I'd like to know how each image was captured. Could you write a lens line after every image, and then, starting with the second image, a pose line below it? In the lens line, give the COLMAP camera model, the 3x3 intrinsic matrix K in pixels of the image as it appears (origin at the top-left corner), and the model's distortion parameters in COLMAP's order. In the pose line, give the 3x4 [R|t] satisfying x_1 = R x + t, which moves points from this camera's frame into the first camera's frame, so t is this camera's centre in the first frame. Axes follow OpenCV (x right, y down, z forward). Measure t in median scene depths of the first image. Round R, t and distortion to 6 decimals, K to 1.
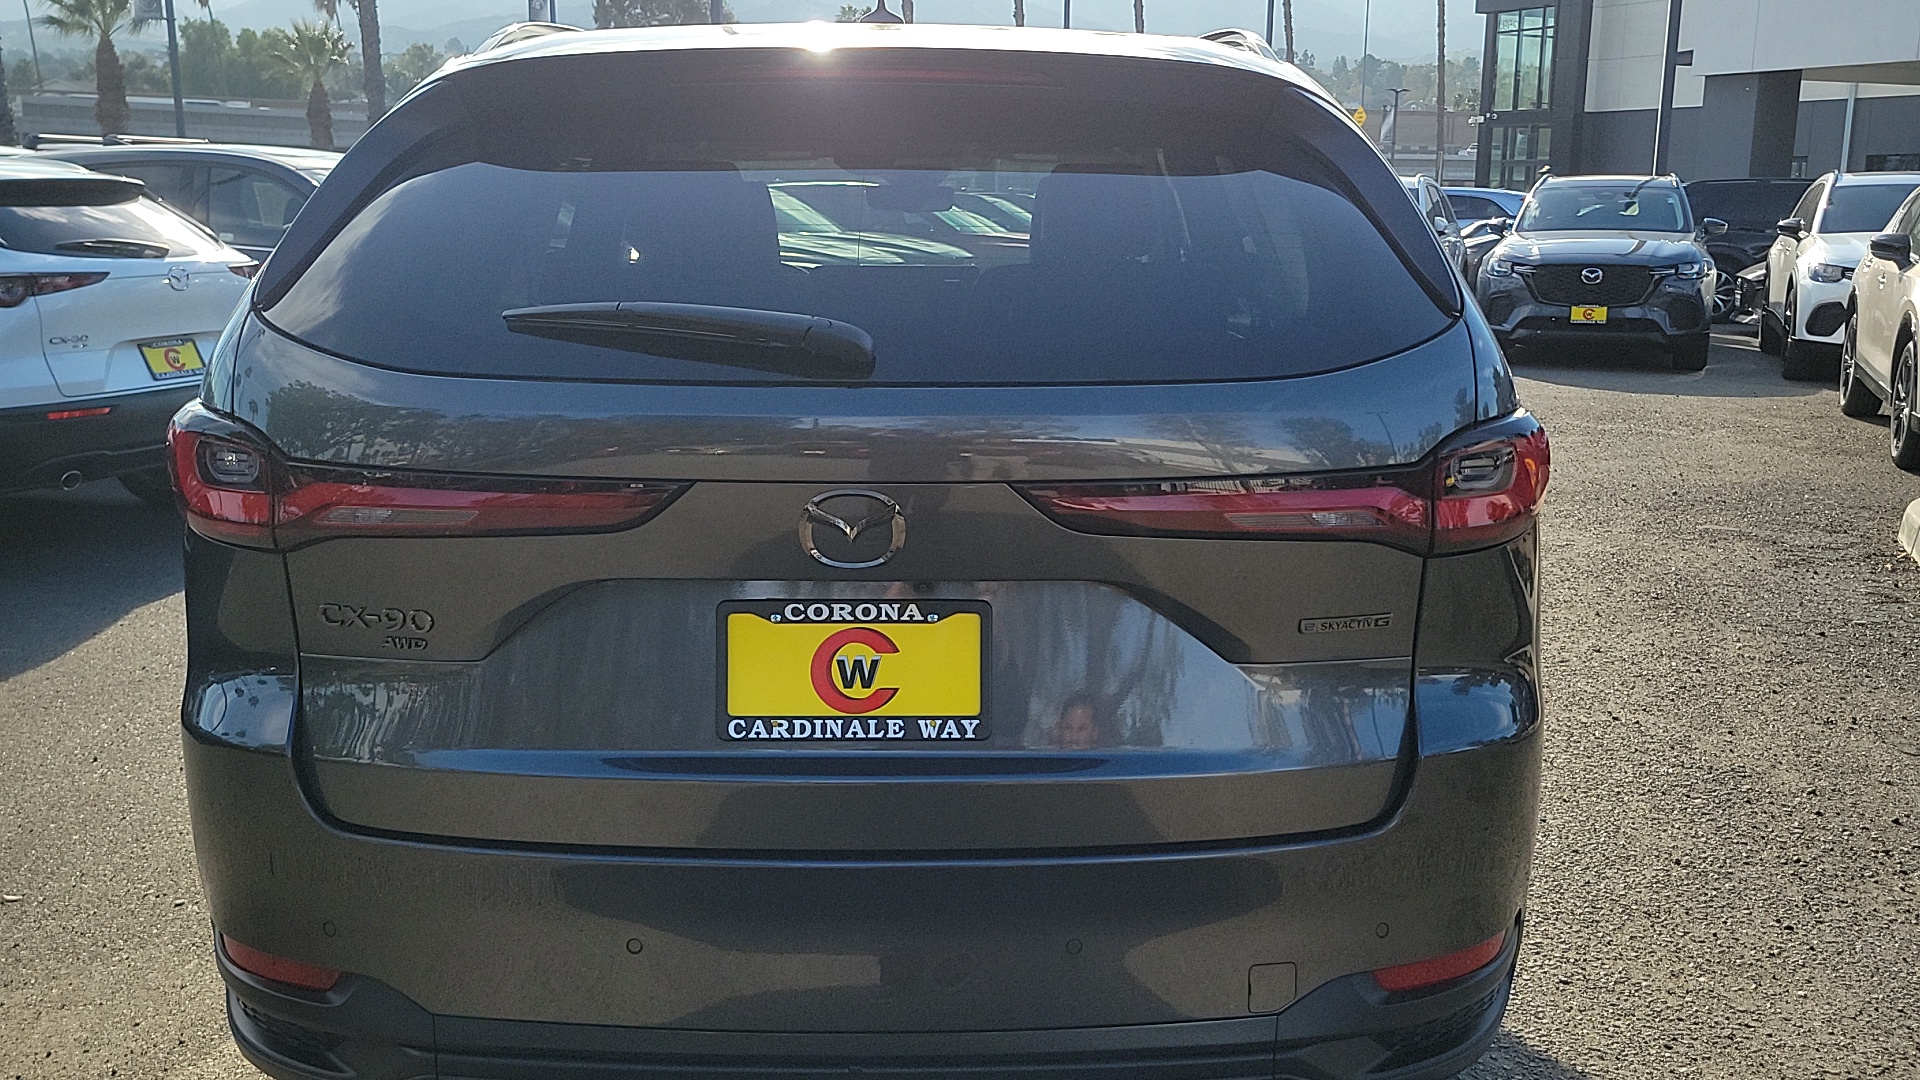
lens RADIAL K [[1461.4, 0, 951.9], [0, 1461.4, 504.7], [0, 0, 1]] dist [0.027918, -0.011386]
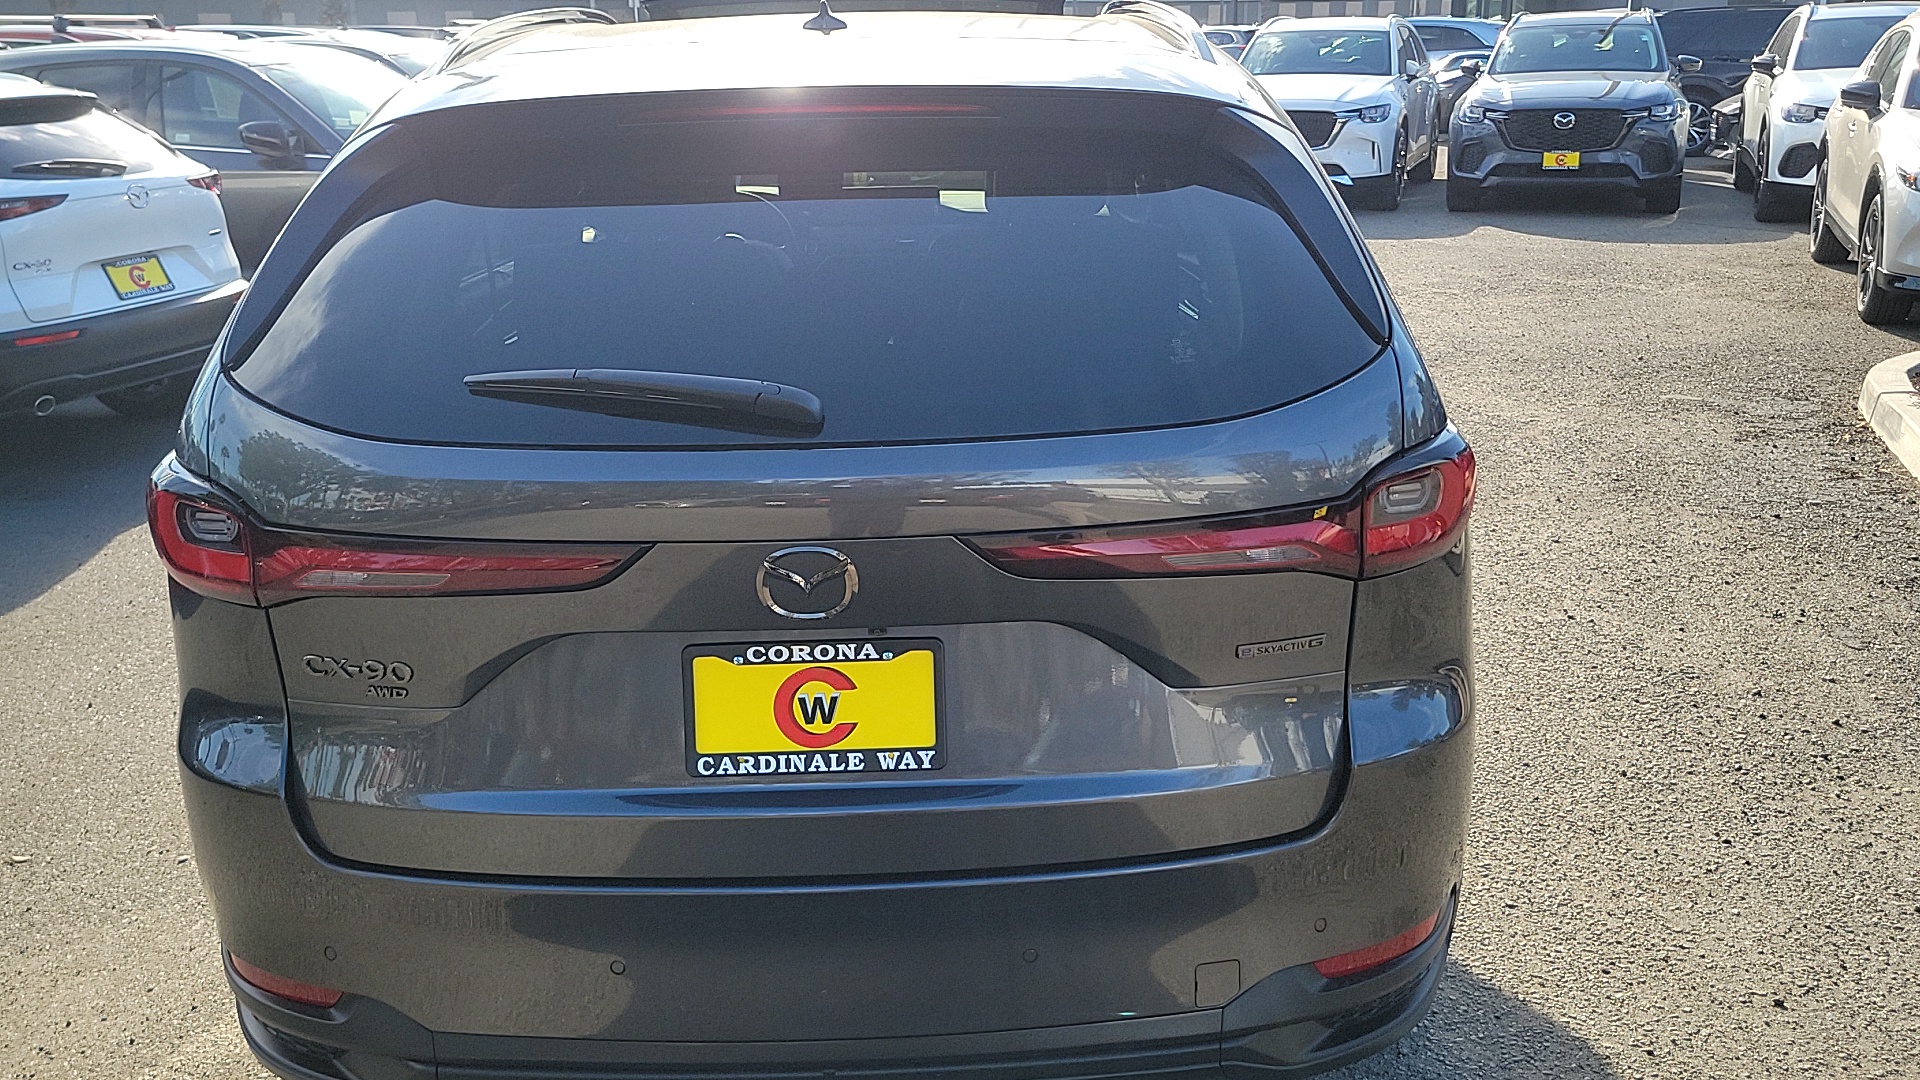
lens RADIAL K [[1461.4, 0, 932.1], [0, 1461.4, 460.1], [0, 0, 1]] dist [0.027918, -0.011386]
pose [[0.999569, -0.029272, 0.002147, 0.019753], [0.029062, 0.997321, 0.067128, -0.127525], [-0.004107, -0.067037, 0.997742, -0.038277]]
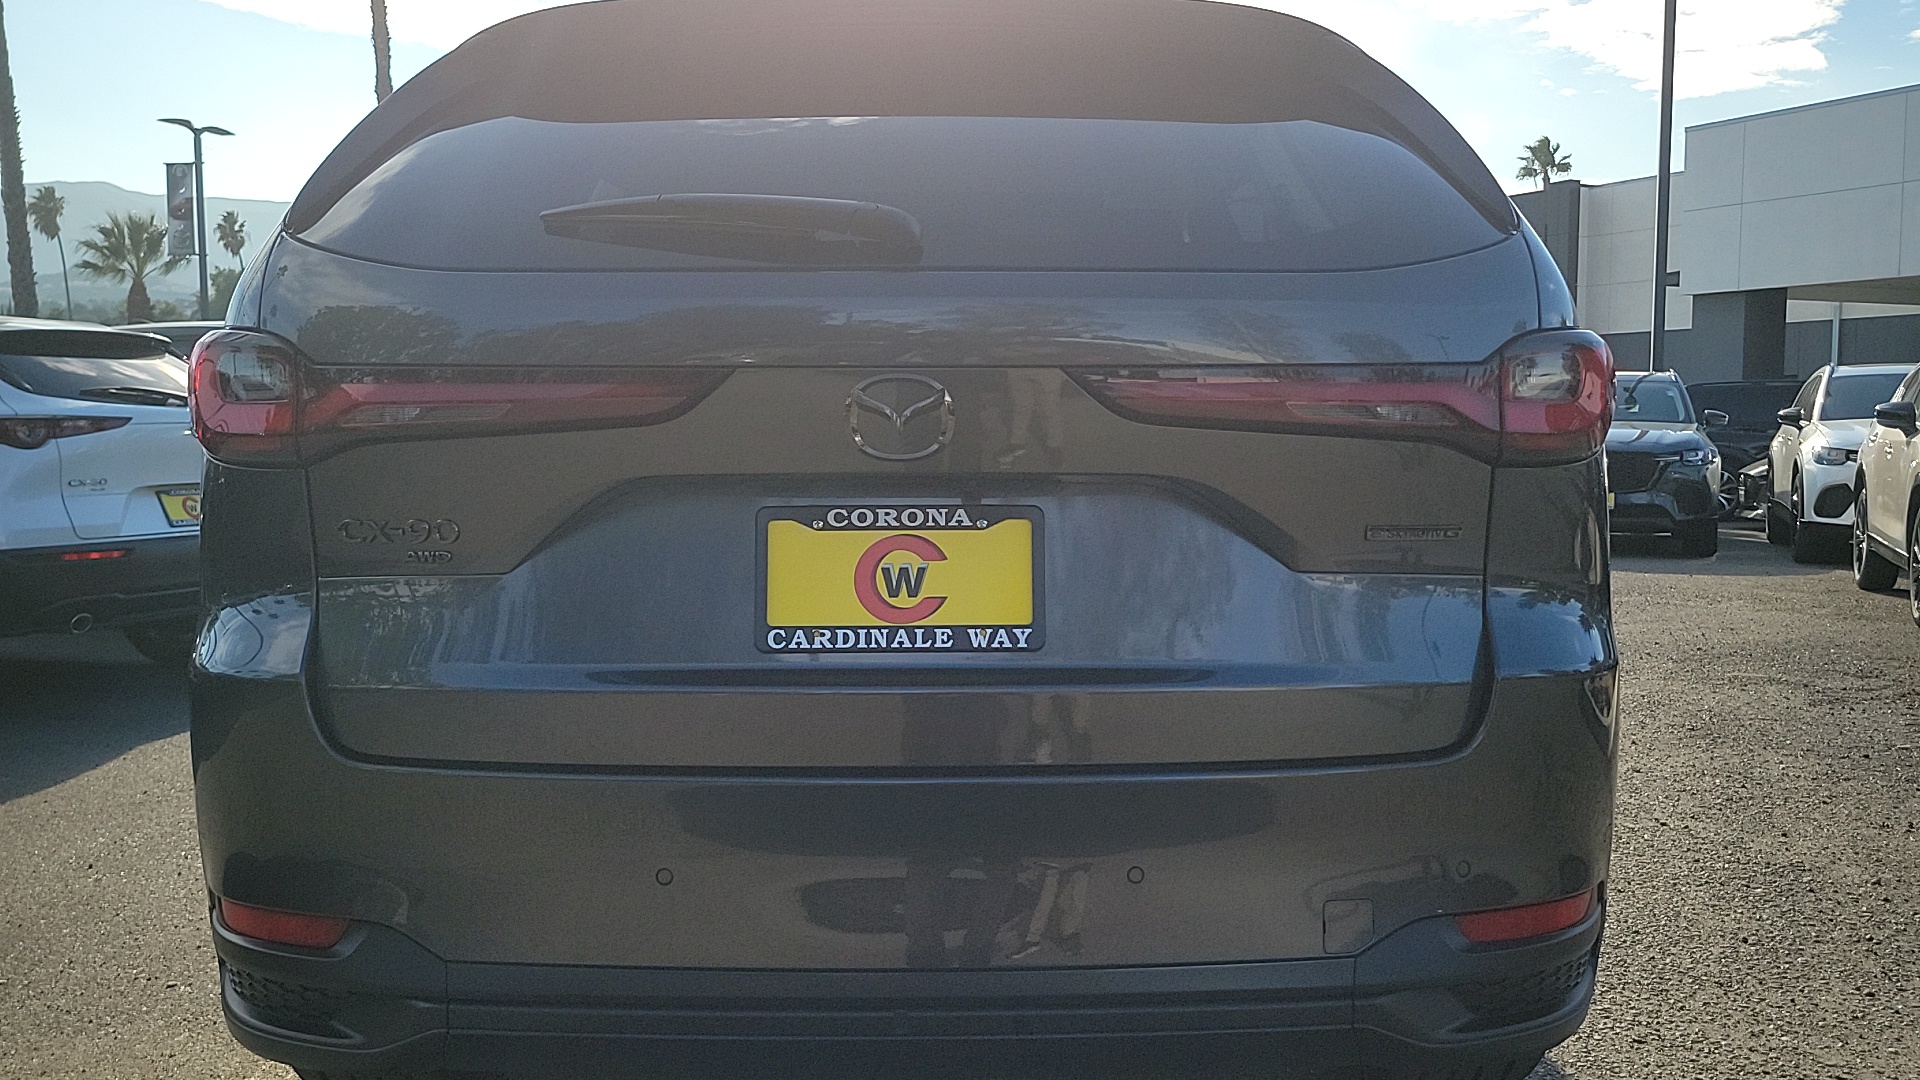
lens RADIAL K [[1461.4, 0, 961.0], [0, 1461.4, 549.7], [0, 0, 1]] dist [0.027918, -0.011386]
pose [[0.999988, -0.004803, -0.000898, -0.025117], [0.004679, 0.994205, -0.107395, 0.189522], [0.001408, 0.107390, 0.994216, 0.049483]]
